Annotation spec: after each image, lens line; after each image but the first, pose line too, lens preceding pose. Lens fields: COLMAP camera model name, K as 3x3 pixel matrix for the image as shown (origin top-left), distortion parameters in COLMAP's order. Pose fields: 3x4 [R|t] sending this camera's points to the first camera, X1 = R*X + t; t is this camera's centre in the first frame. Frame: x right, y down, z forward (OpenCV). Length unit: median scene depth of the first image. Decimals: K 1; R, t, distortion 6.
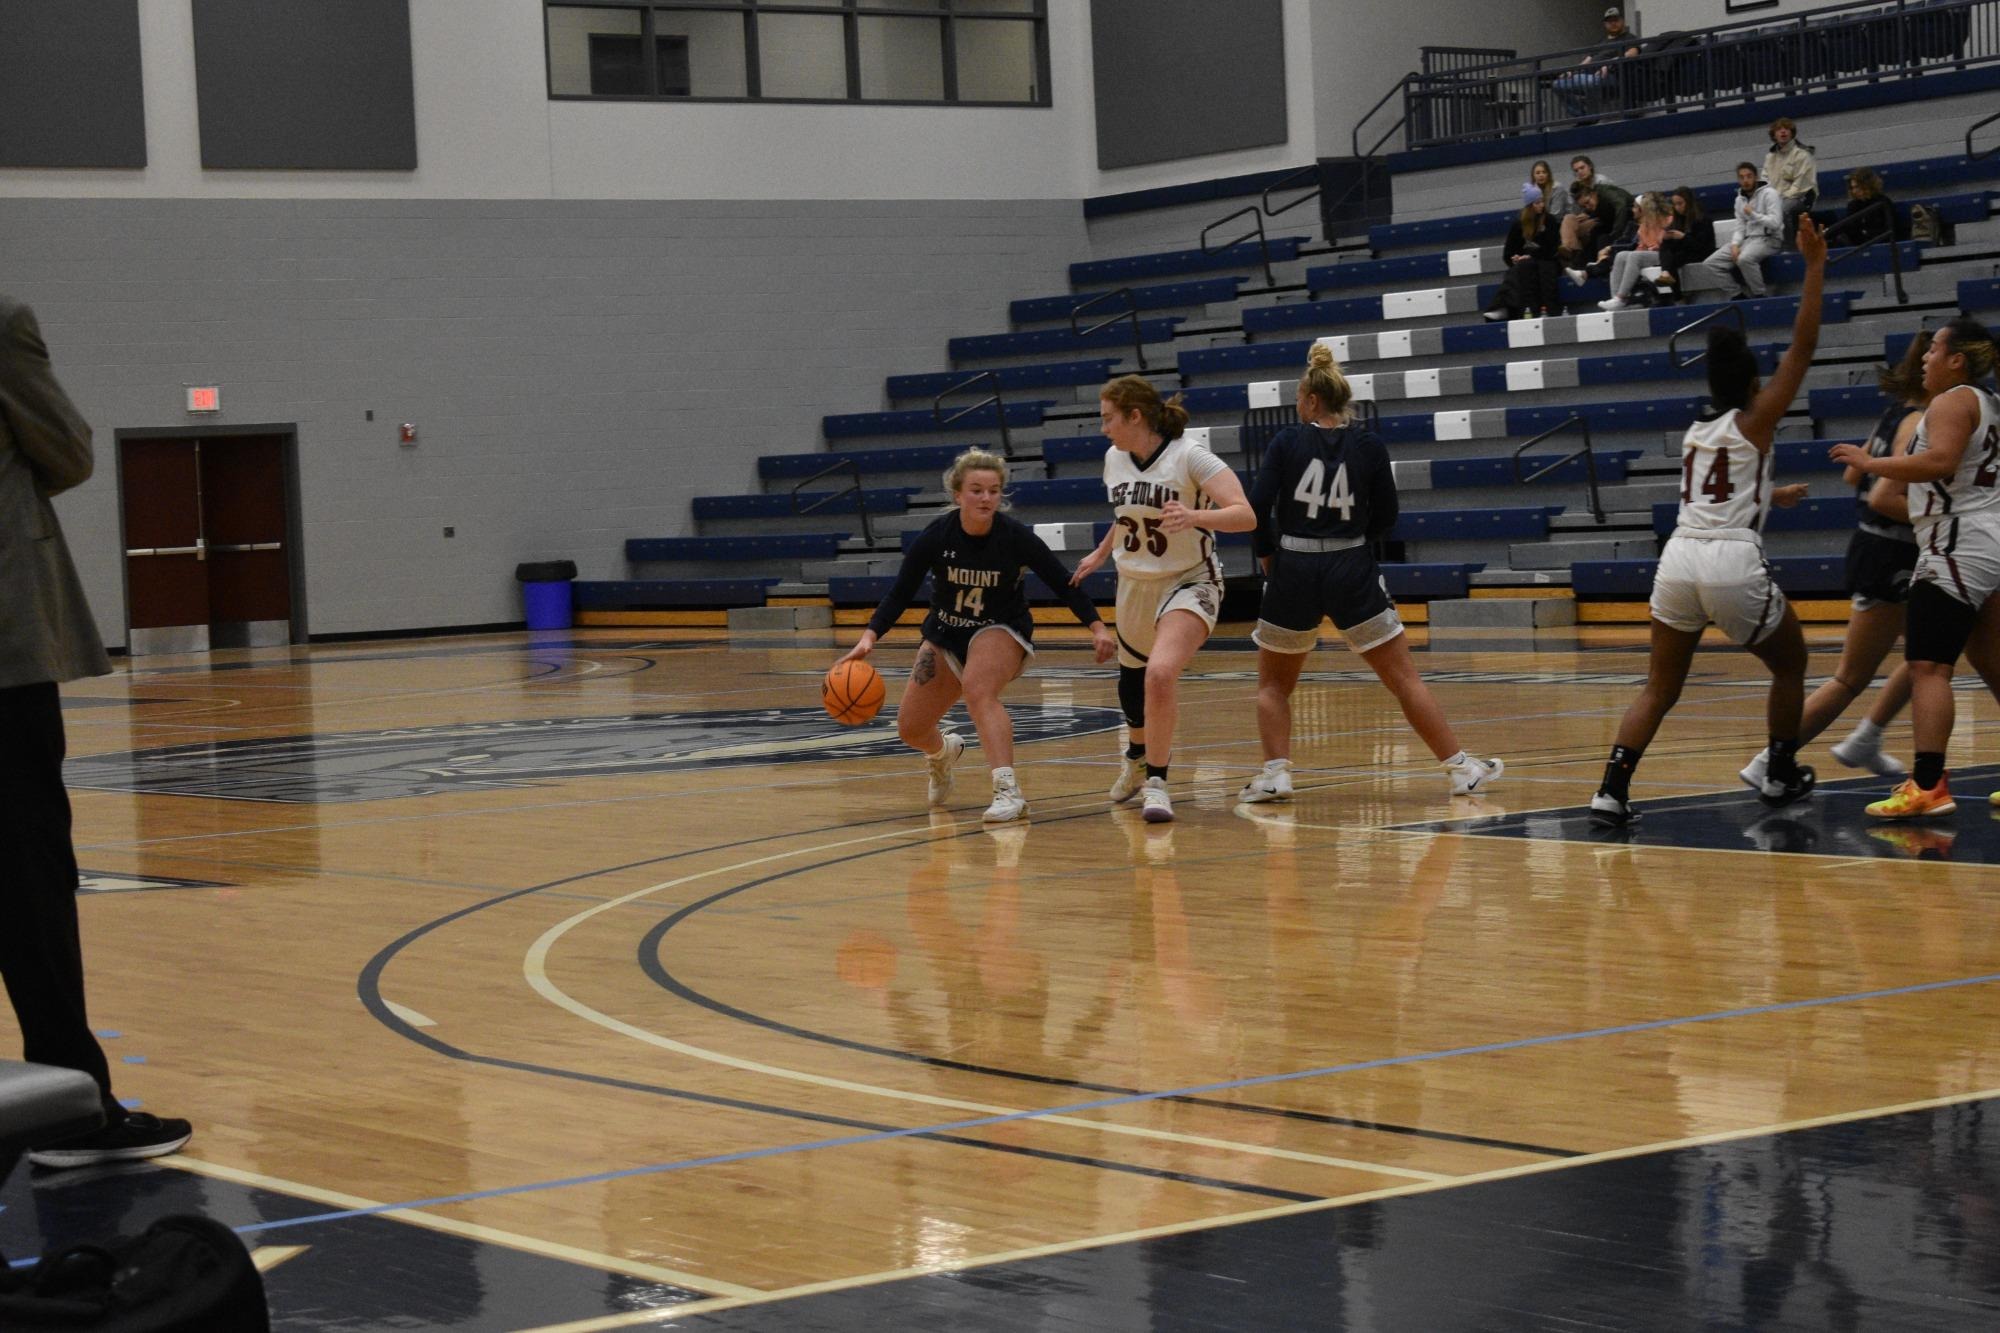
lens RADIAL K [[4373.3, 0, 933.1], [0, 4373.3, 617.4], [0, 0, 1]] dist [0.046011, 0.270218]
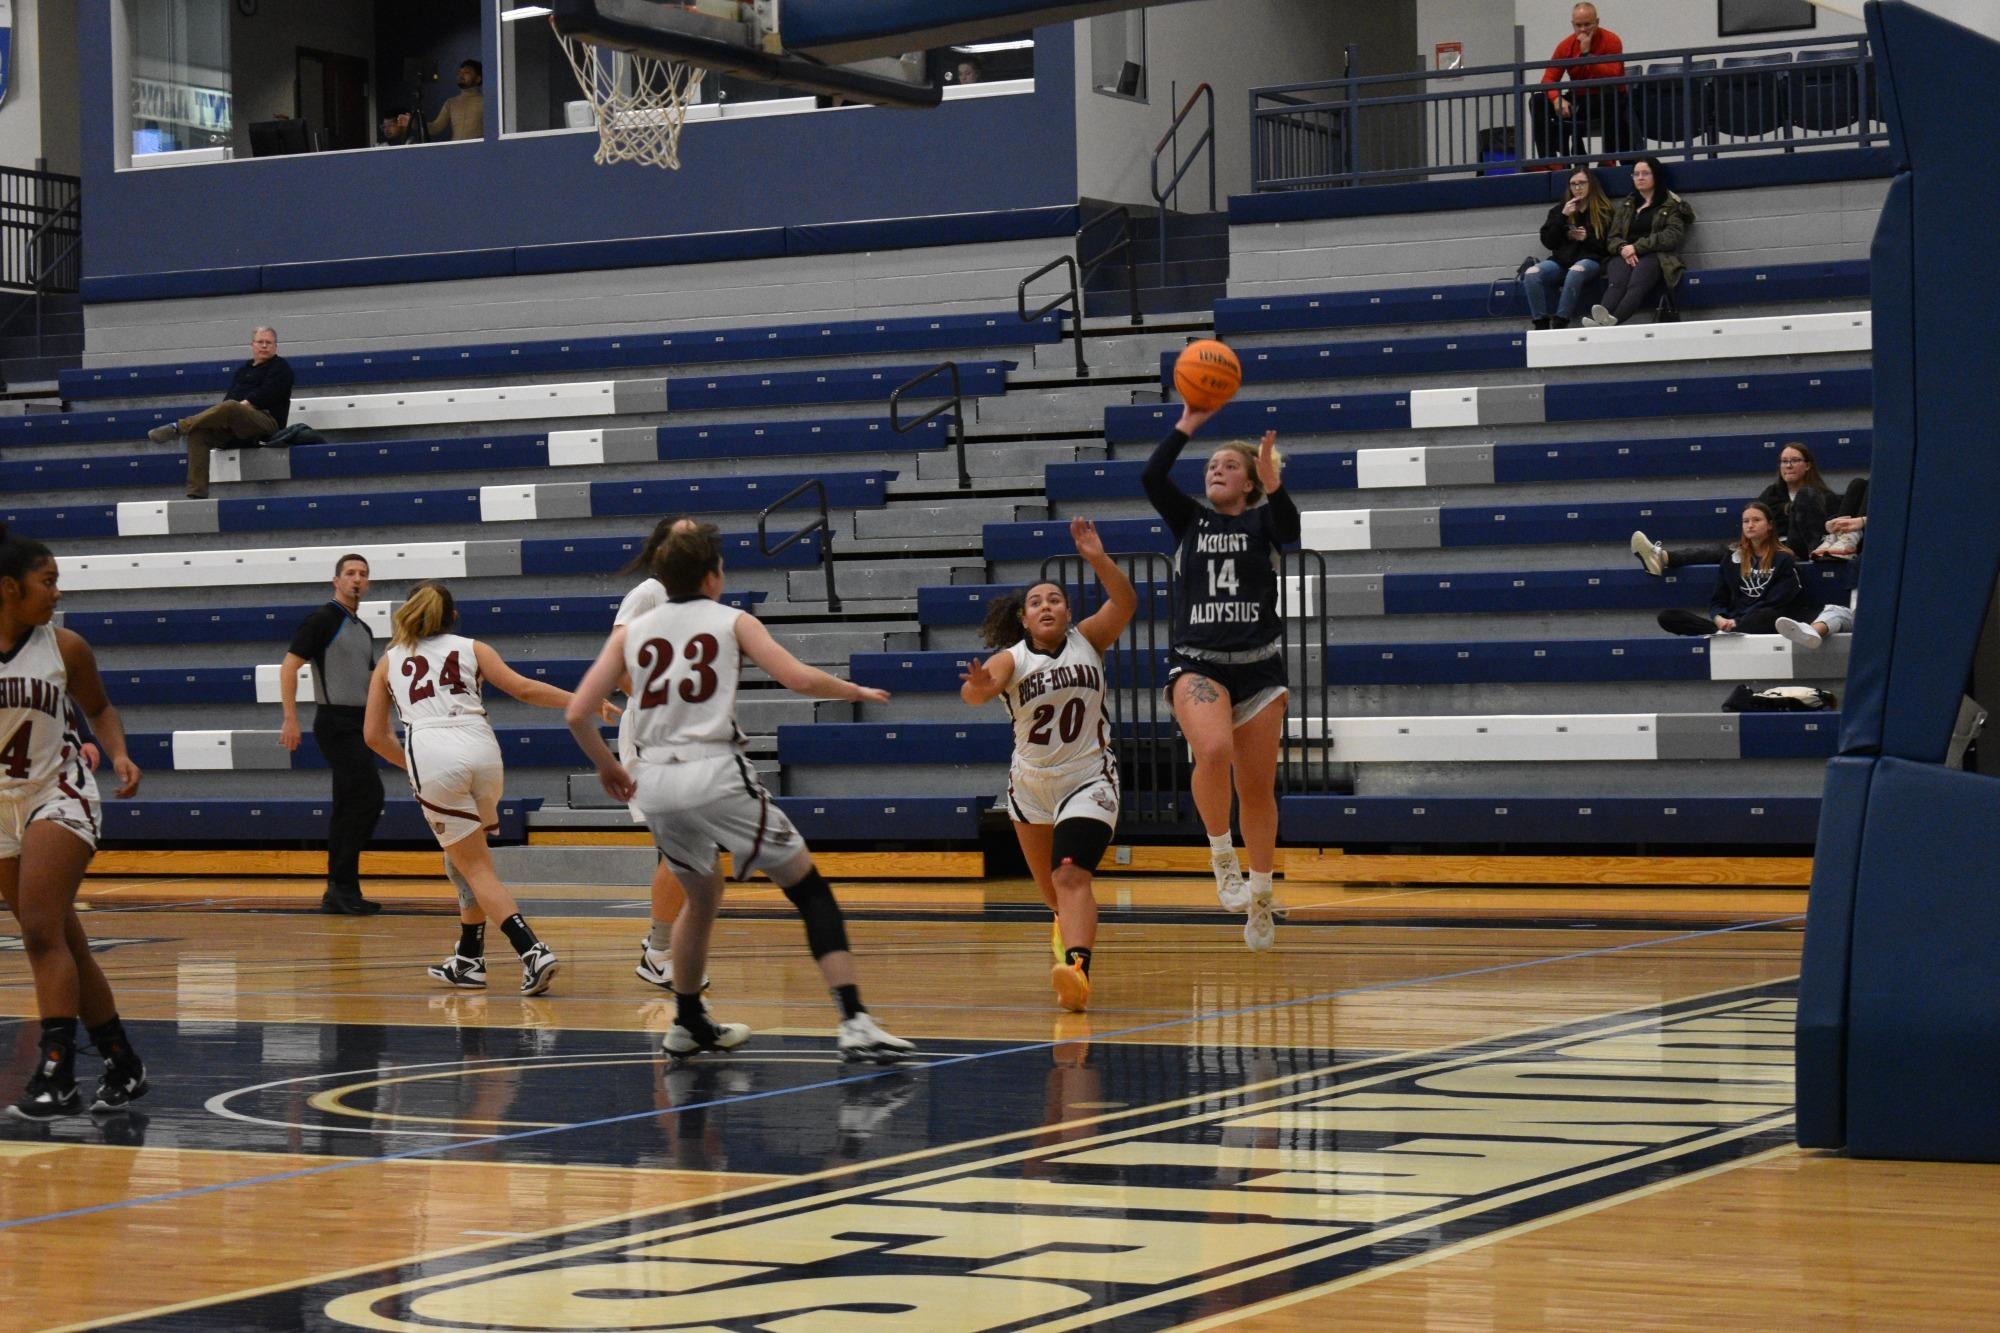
lens RADIAL K [[4543.5, 0, 909.1], [0, 4543.5, 634.9], [0, 0, 1]] dist [0.050939, 0.064742]
pose [[0.890549, 0.034752, 0.453558, -0.257061], [-0.011480, 0.998477, -0.053962, 0.001496], [-0.454743, 0.042849, 0.889592, 0.391256]]
